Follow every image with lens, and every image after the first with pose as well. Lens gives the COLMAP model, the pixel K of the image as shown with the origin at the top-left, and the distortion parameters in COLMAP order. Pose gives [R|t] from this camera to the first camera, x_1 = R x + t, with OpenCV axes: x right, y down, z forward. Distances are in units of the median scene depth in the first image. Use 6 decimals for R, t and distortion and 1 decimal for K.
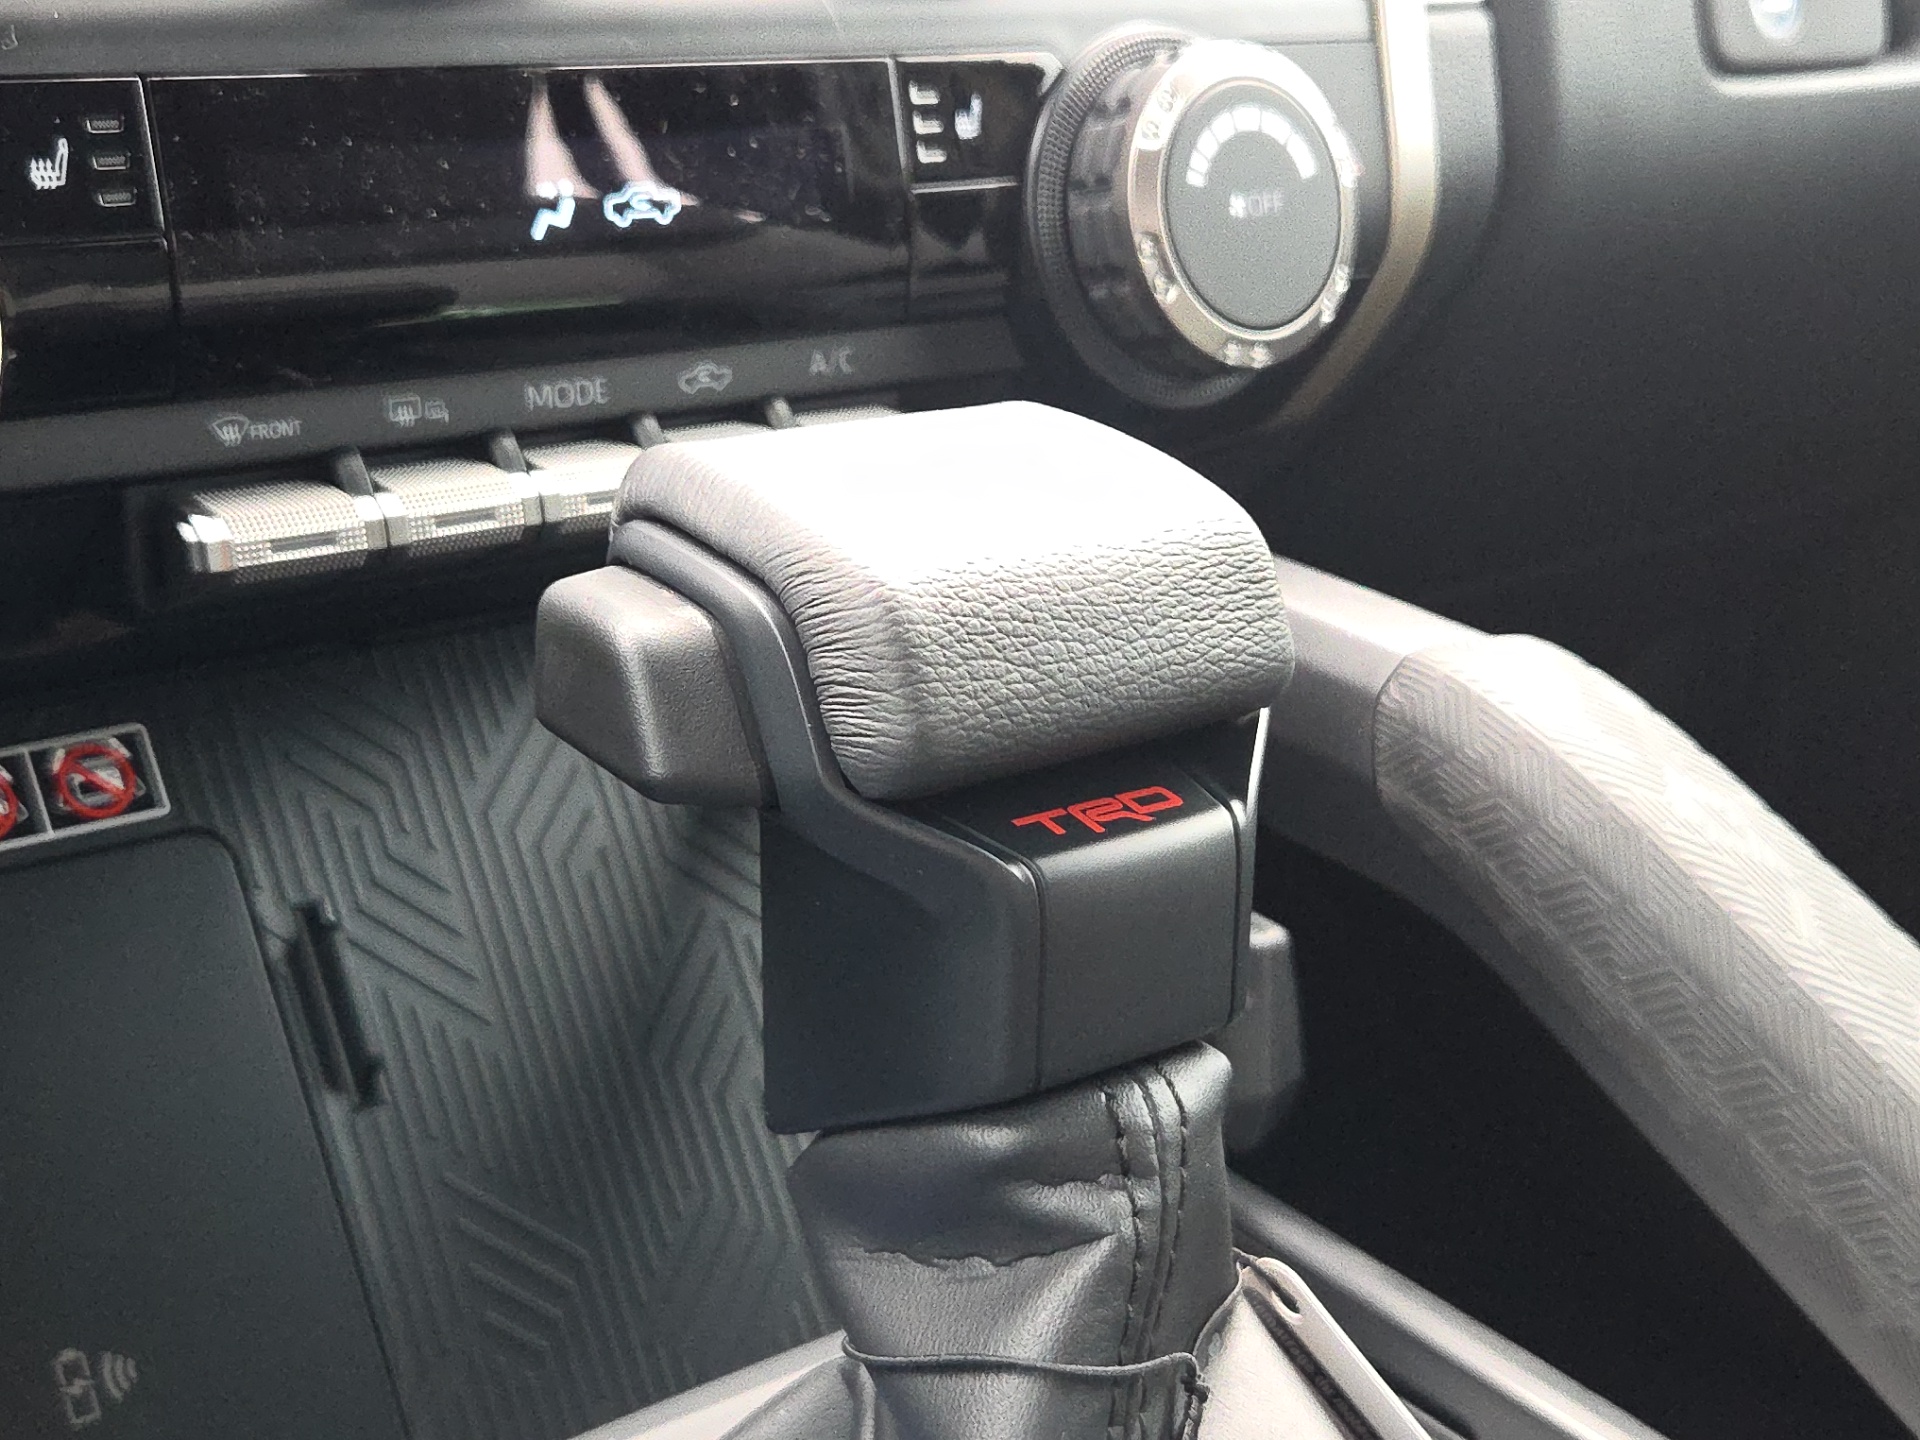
lens RADIAL K [[2644.2, 0, 989.1], [0, 2644.2, 683.0], [0, 0, 1]] dist [0.057092, 0.000000]
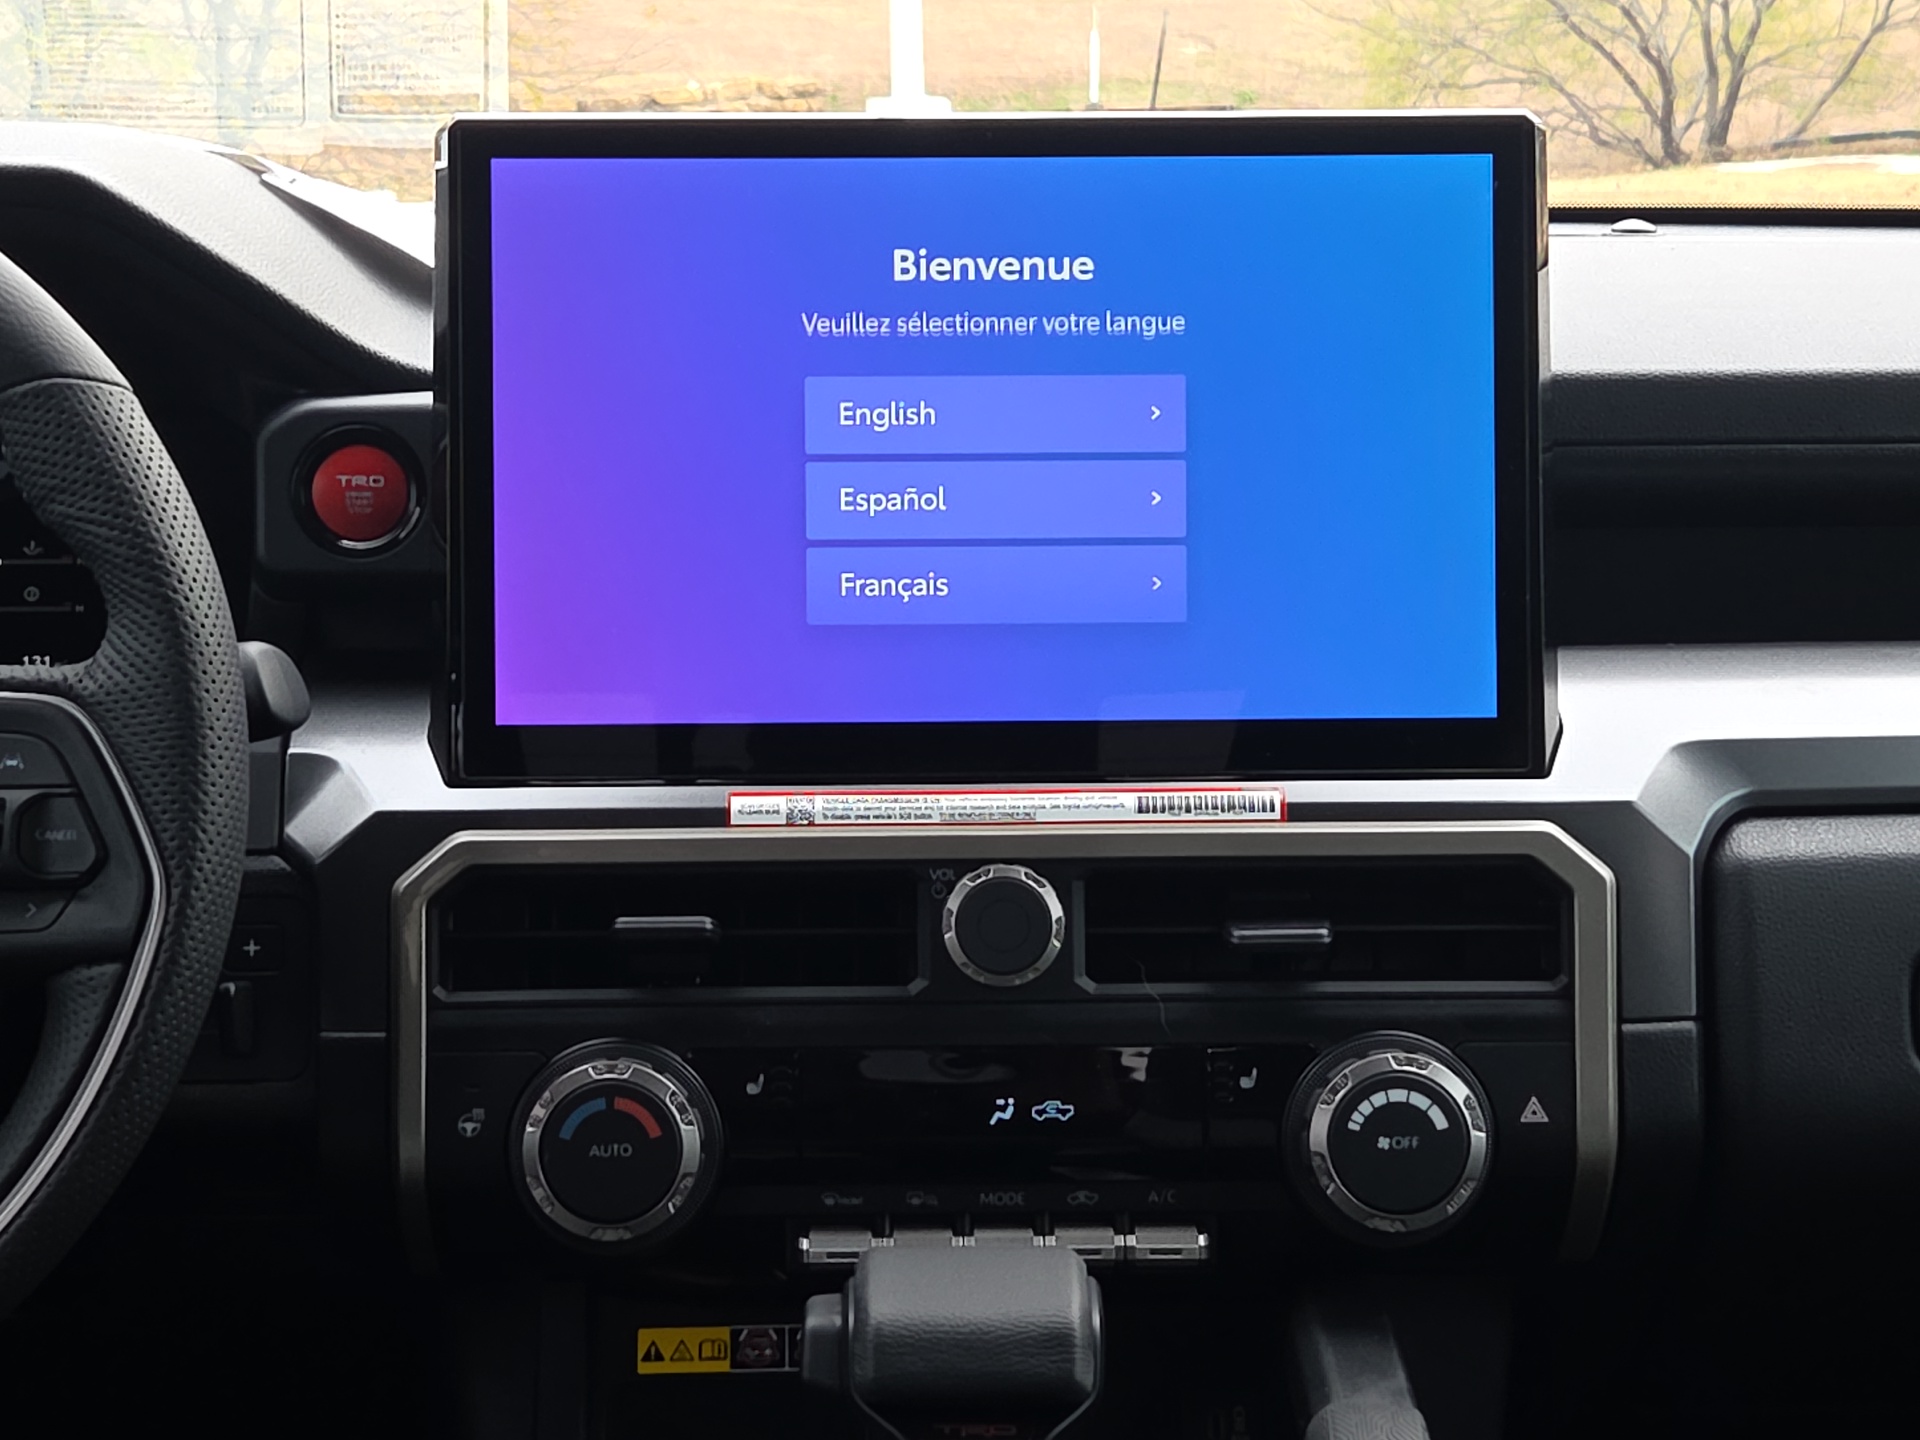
lens RADIAL K [[3696.2, 0, 968.9], [0, 3696.2, 685.9], [0, 0, 1]] dist [0.069797, 0.000000]
pose [[0.782673, 0.068524, -0.618649, 1.637491], [-0.161336, 0.982287, -0.095309, -0.231866], [0.601160, 0.174406, 0.779865, -1.380607]]
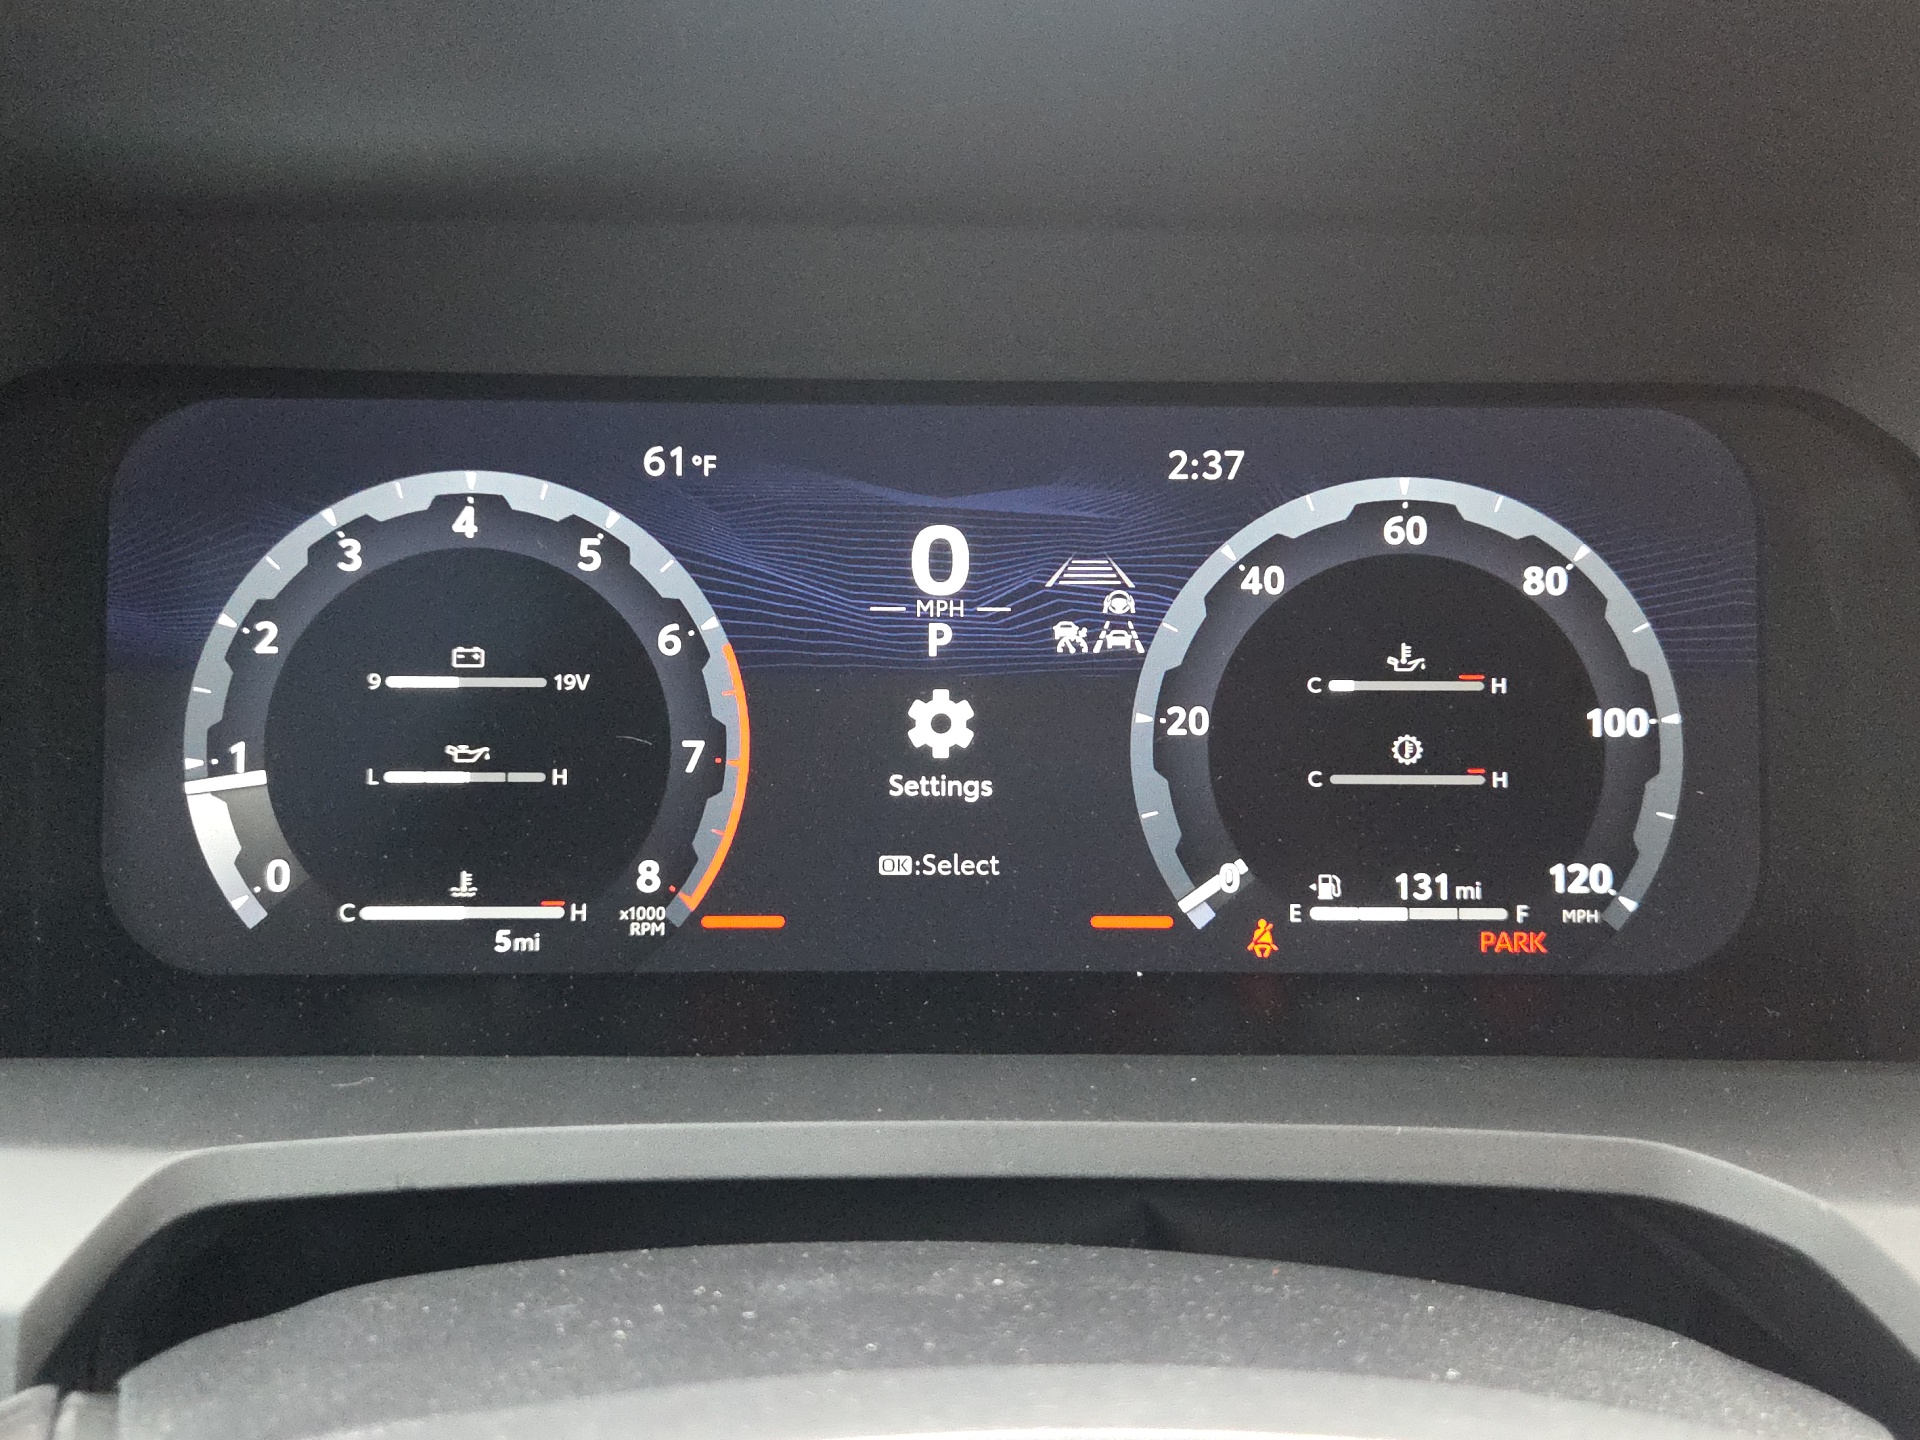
lens RADIAL K [[1389.9, 0, 894.8], [0, 1389.9, 699.0], [0, 0, 1]] dist [0.020909, -0.000775]
pose [[0.783288, 0.176208, -0.596163, -0.927460], [-0.177517, 0.982457, 0.057149, -0.516525], [0.595775, 0.061065, 0.800827, 0.055680]]
